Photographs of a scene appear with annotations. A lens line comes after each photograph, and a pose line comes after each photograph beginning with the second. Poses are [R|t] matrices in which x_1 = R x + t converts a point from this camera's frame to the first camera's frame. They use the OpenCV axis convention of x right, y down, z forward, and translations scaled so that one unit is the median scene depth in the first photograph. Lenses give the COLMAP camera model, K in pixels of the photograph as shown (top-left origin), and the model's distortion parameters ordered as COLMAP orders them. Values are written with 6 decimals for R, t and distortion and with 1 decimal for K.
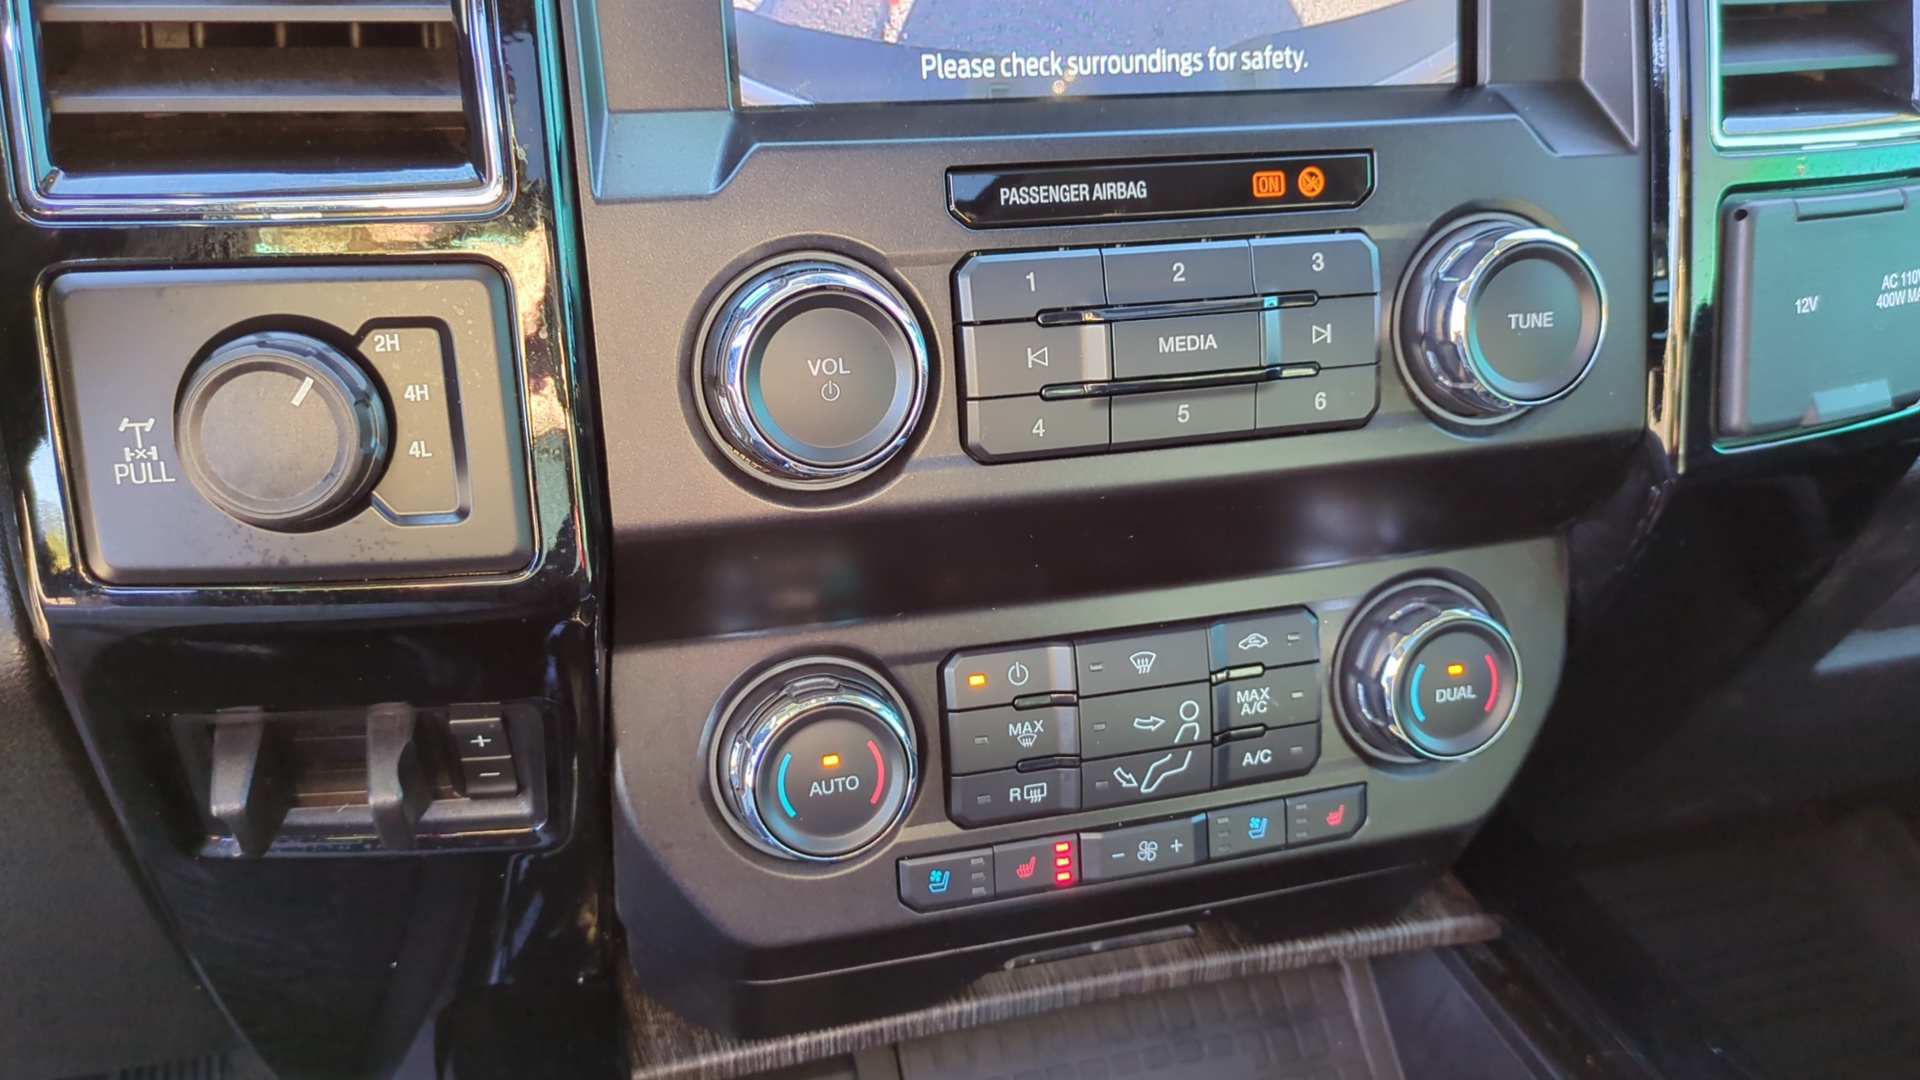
lens RADIAL K [[1634.6, 0, 978.8], [0, 1634.6, 537.8], [0, 0, 1]] dist [0.076093, -0.103958]
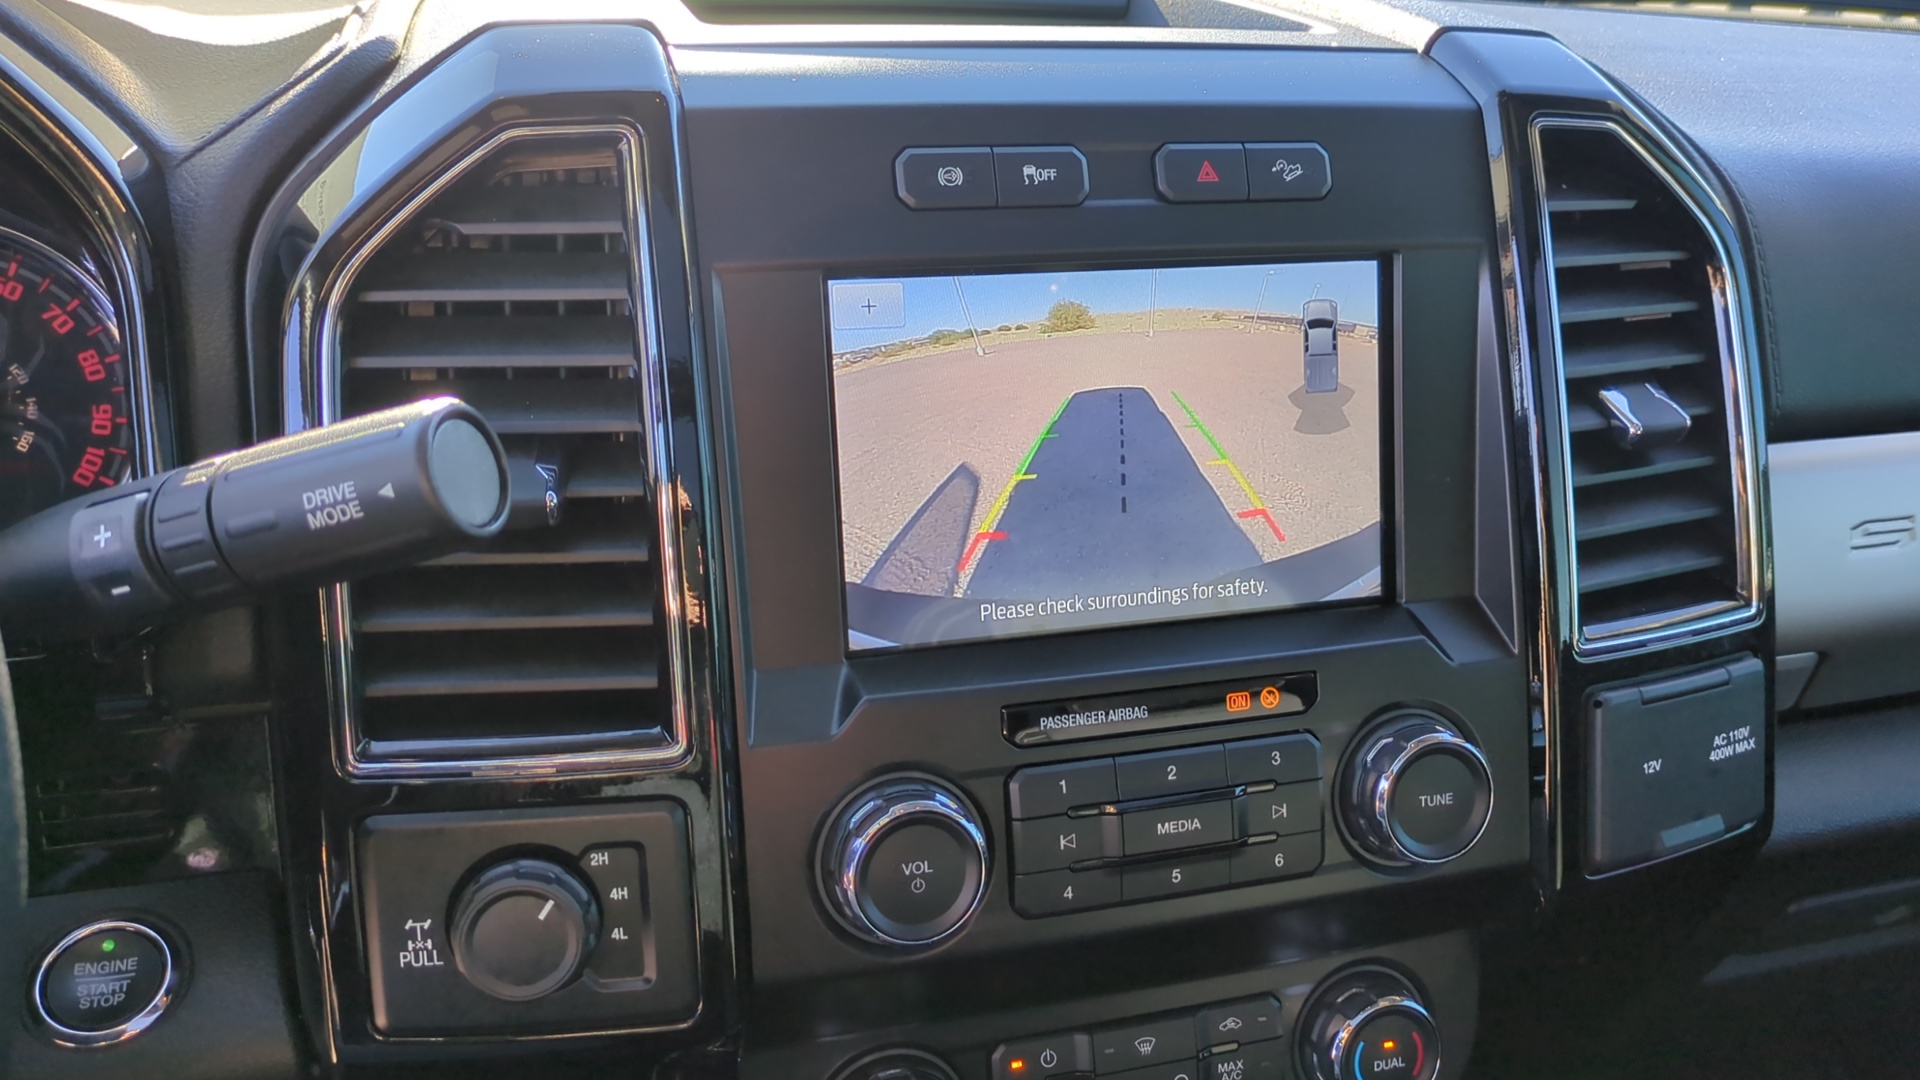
lens RADIAL K [[1634.6, 0, 980.8], [0, 1634.6, 540.7], [0, 0, 1]] dist [0.076093, -0.103958]
pose [[0.999927, 0.006359, 0.010314, -0.046842], [-0.005698, 0.998001, -0.062939, -0.250843], [-0.010694, 0.062875, 0.997964, -0.328715]]
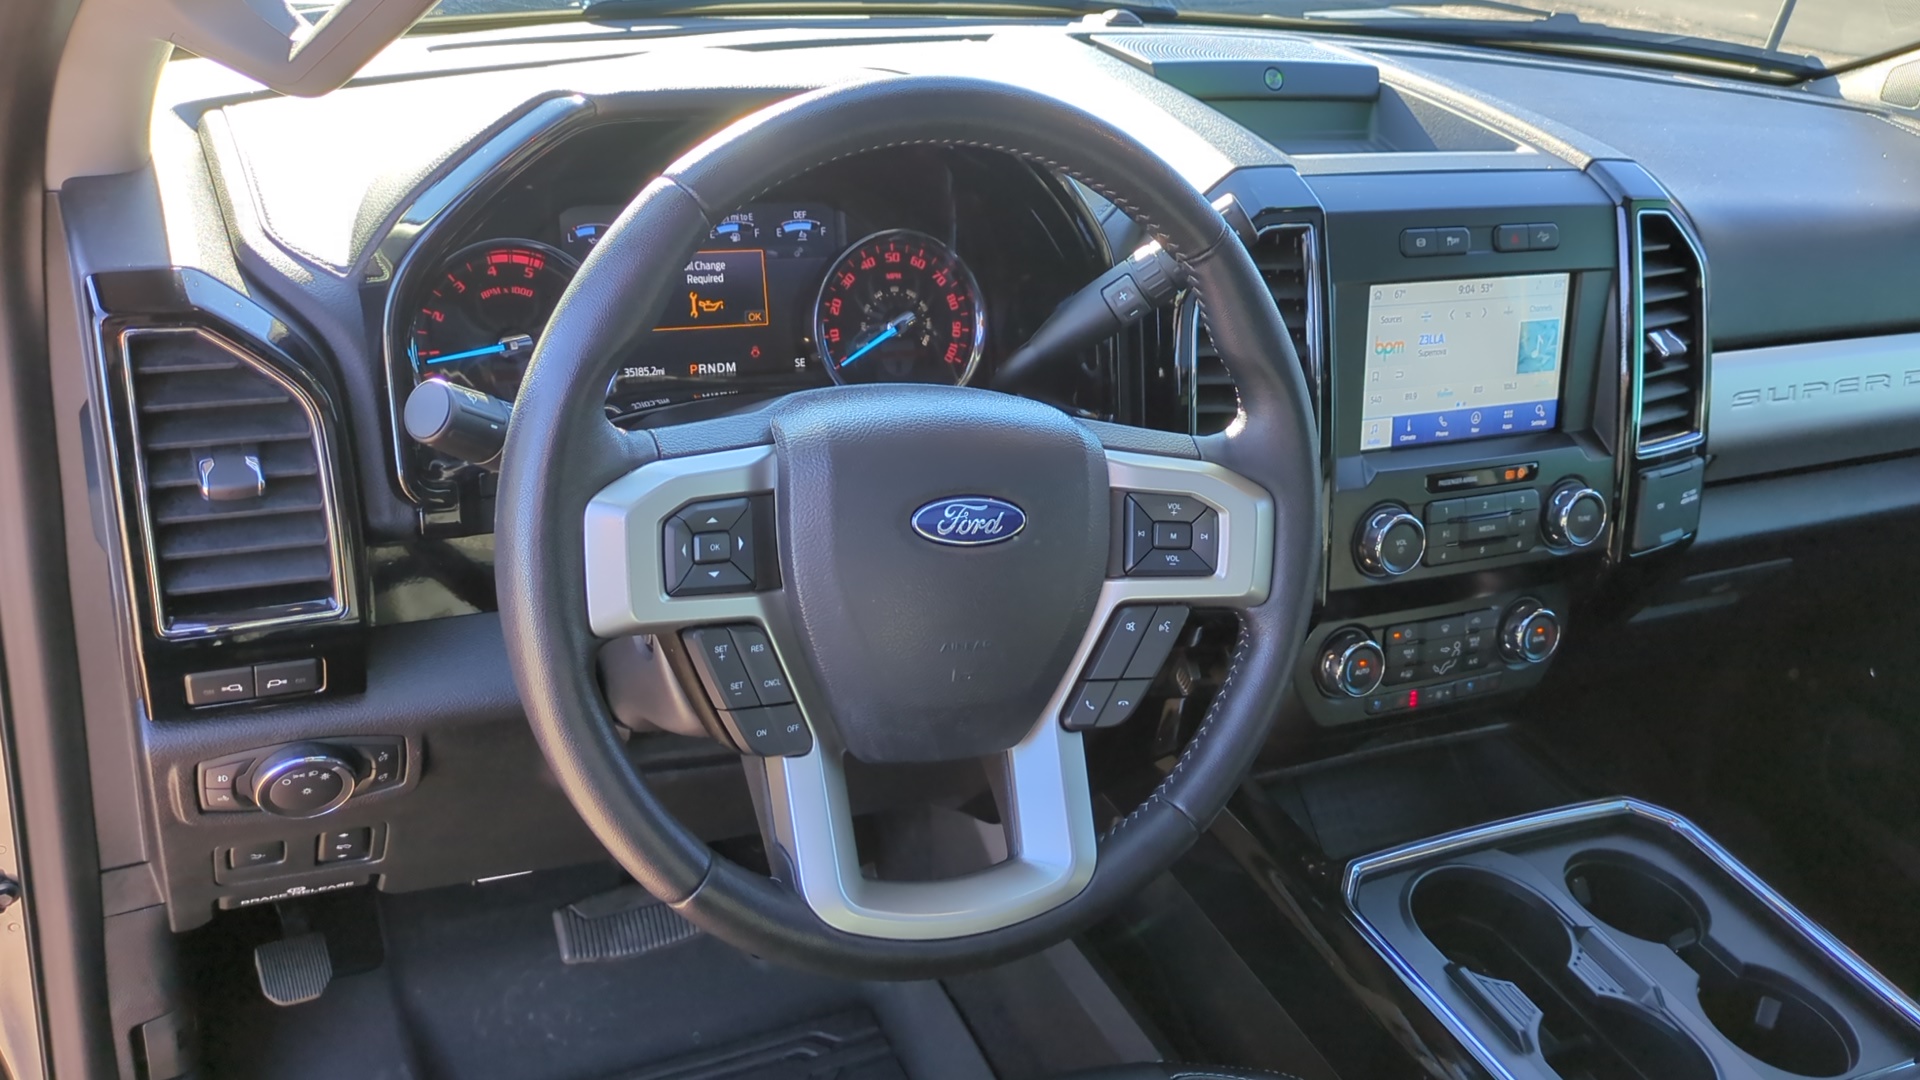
lens RADIAL K [[1634.6, 0, 969.9], [0, 1634.6, 530.8], [0, 0, 1]] dist [0.076093, -0.103958]
pose [[0.983069, 0.010859, 0.182912, -1.313108], [-0.021495, 0.998184, 0.056269, -0.251624], [-0.181969, -0.059248, 0.981518, -1.750360]]
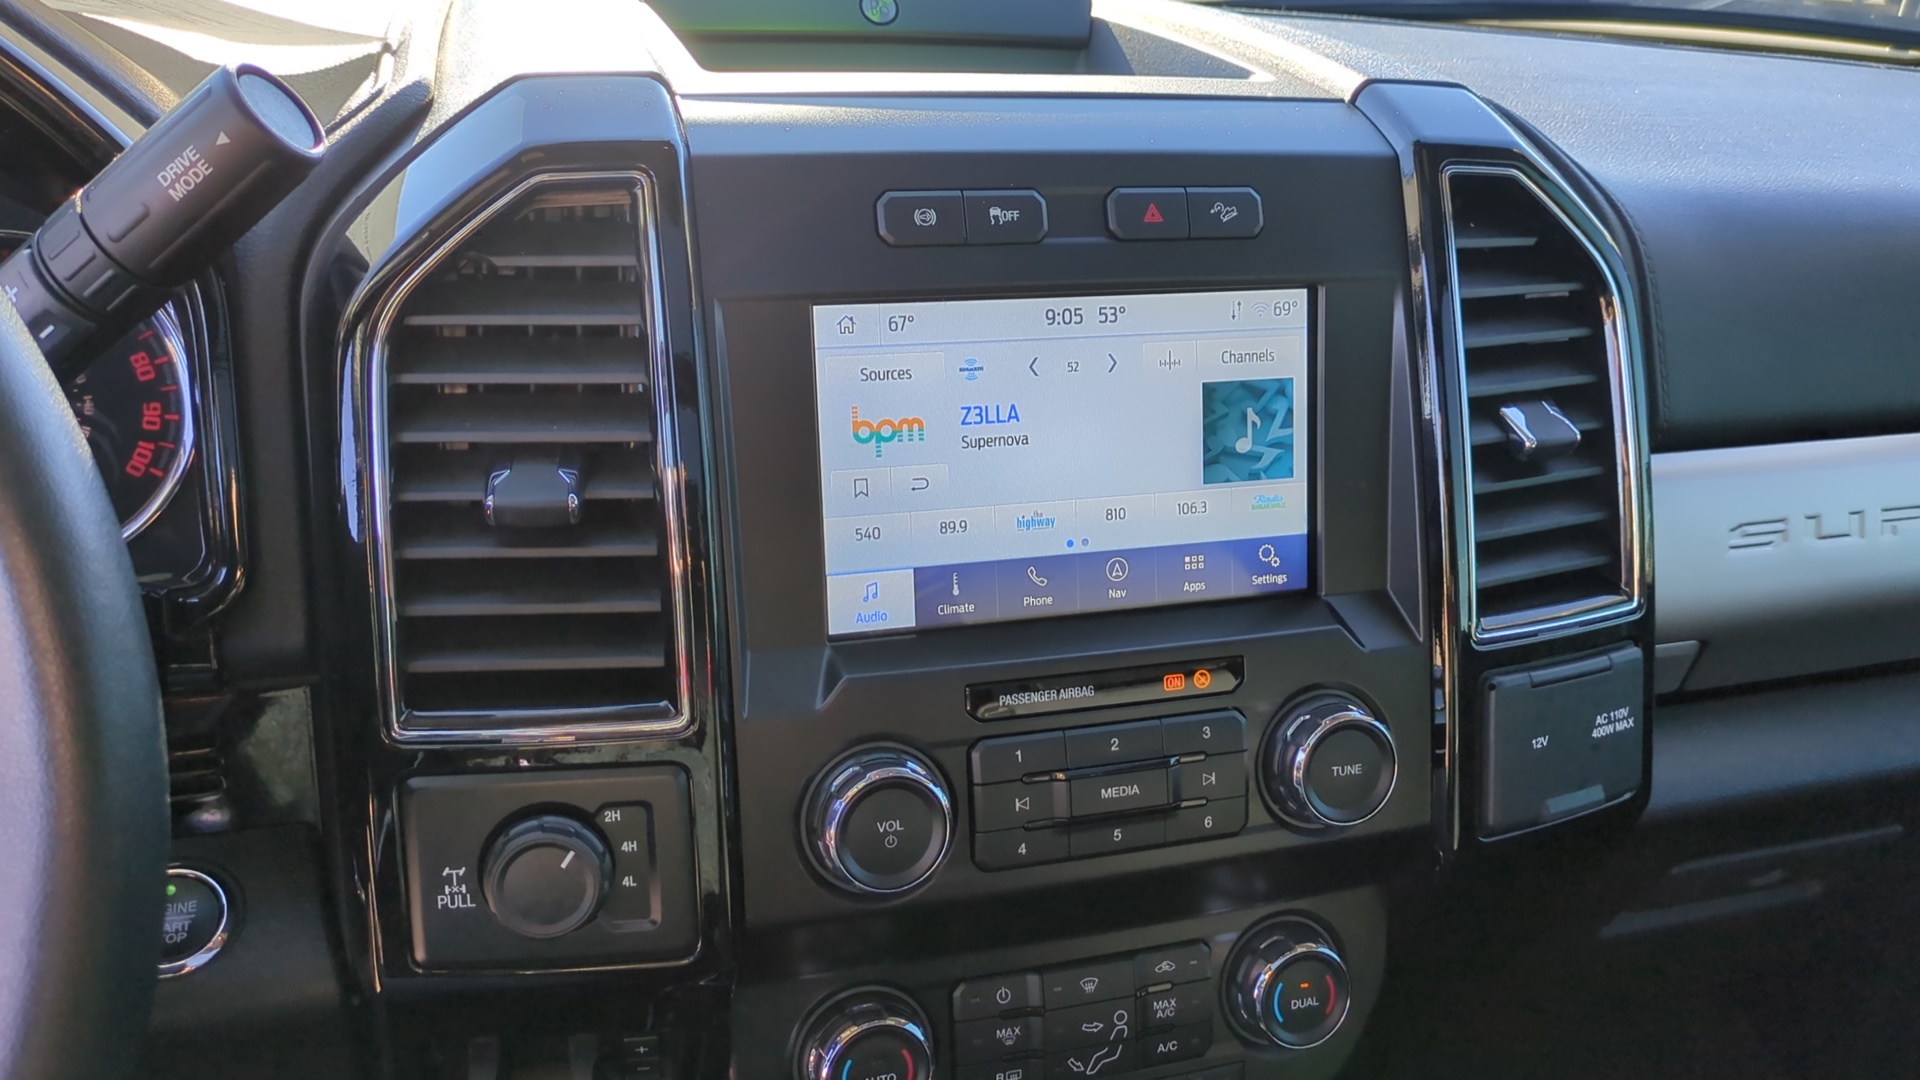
lens RADIAL K [[1634.6, 0, 976.0], [0, 1634.6, 541.3], [0, 0, 1]] dist [0.076093, -0.103958]
pose [[0.999439, 0.016797, 0.028977, -0.051351], [-0.015548, 0.998962, -0.042820, -0.267344], [-0.029667, 0.042346, 0.998662, -0.495036]]
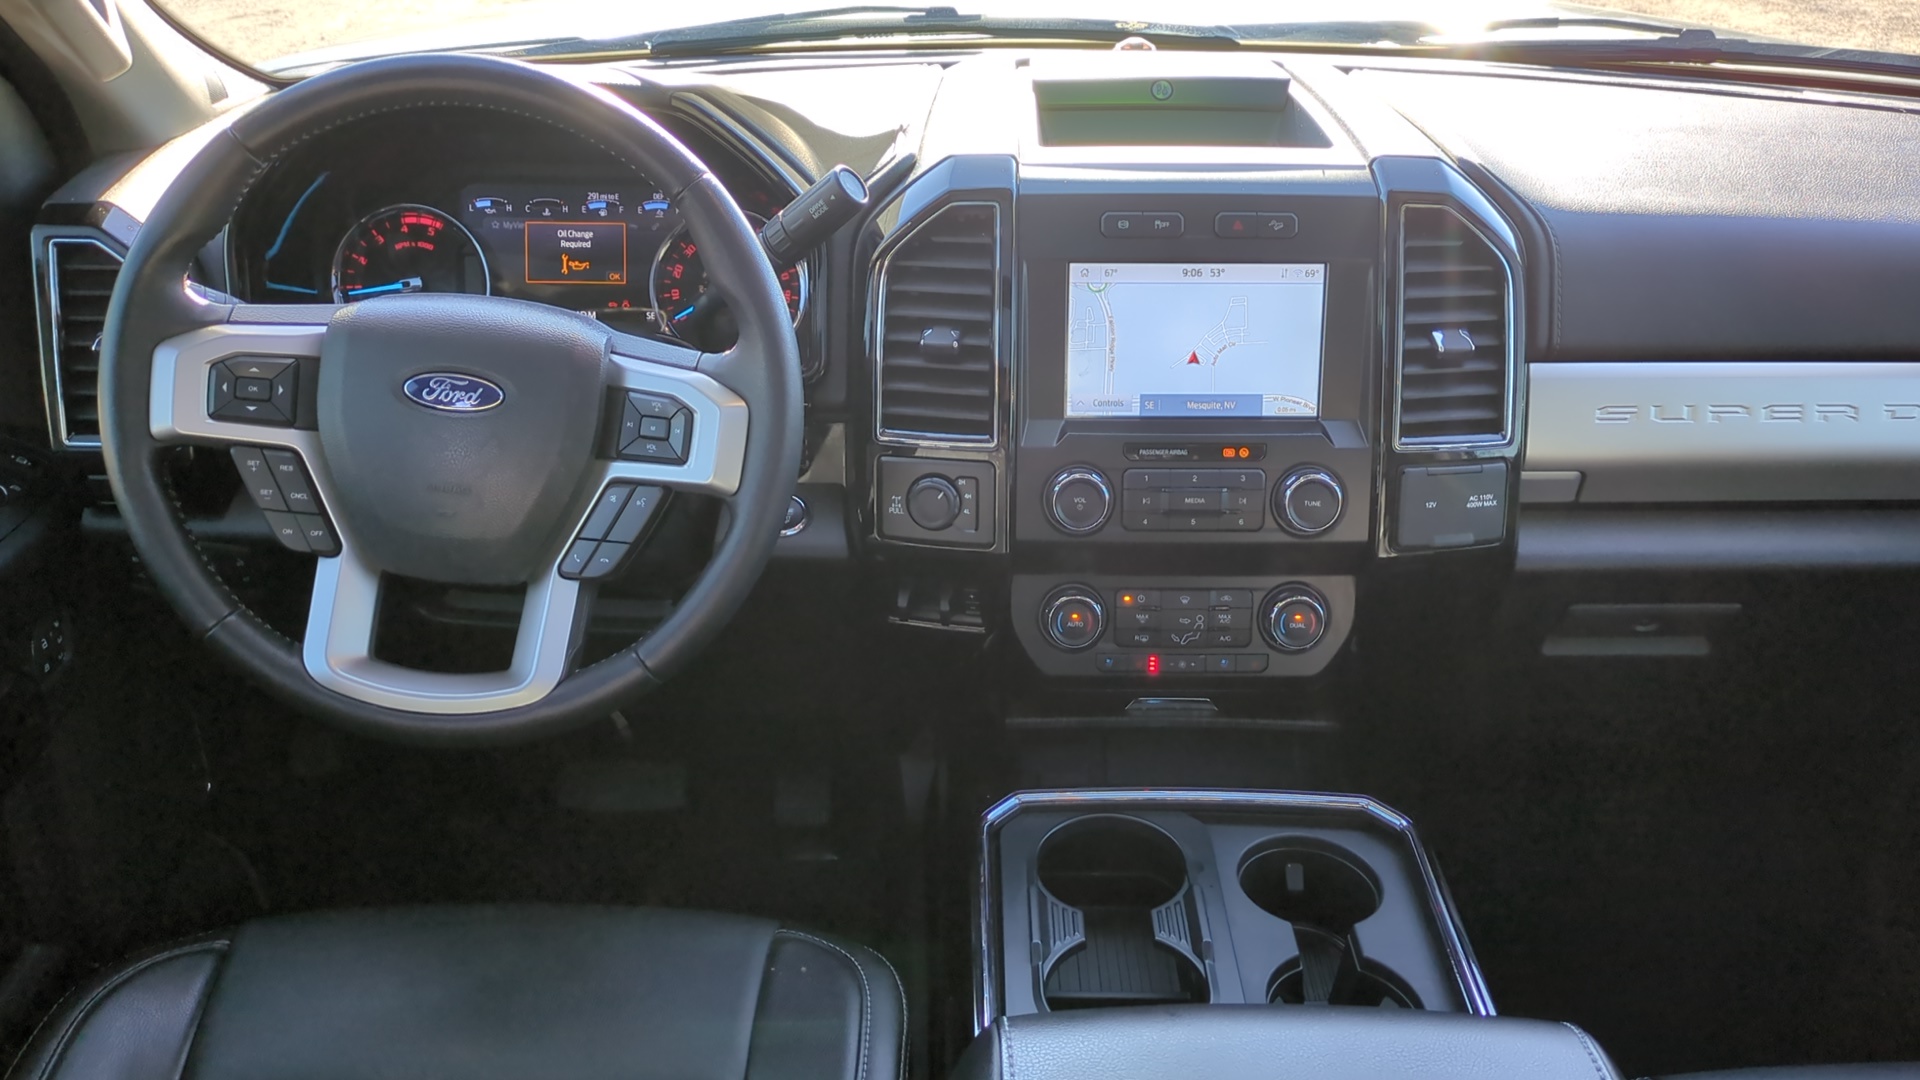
lens RADIAL K [[1634.6, 0, 977.4], [0, 1634.6, 539.5], [0, 0, 1]] dist [0.076093, -0.103958]
pose [[0.958412, 0.114238, -0.261527, 0.534881], [-0.108743, 0.993438, 0.035435, -0.103998], [0.263859, -0.005522, 0.964546, -2.089637]]
